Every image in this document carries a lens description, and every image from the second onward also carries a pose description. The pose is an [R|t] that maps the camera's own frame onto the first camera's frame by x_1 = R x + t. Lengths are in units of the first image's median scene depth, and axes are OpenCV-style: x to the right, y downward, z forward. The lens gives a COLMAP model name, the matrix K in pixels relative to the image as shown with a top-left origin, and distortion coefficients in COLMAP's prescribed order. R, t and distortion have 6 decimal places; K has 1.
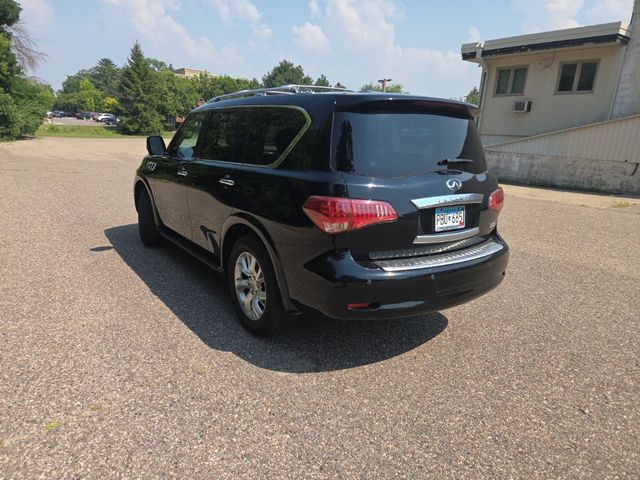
lens RADIAL K [[428.1, 0, 312.1], [0, 428.1, 236.7], [0, 0, 1]] dist [0.073239, -0.057974]
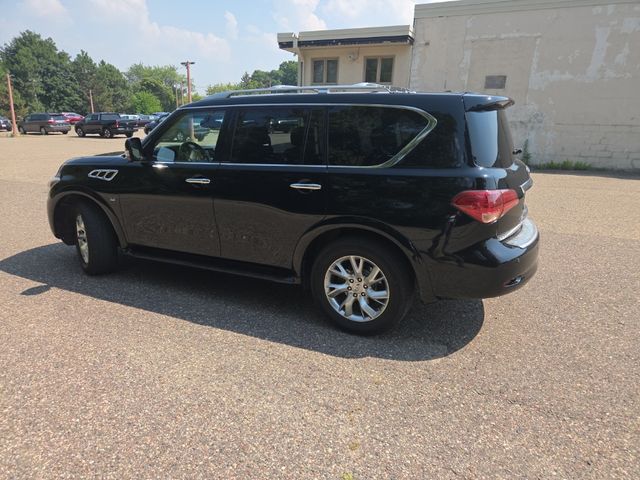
lens RADIAL K [[428.8, 0, 322.1], [0, 428.8, 240.0], [0, 0, 1]] dist [0.070574, -0.053854]
pose [[0.869659, -0.153785, 0.469087, -0.154663], [0.134413, 0.988102, 0.074745, -0.018905], [-0.475001, -0.001952, 0.879983, 0.039259]]
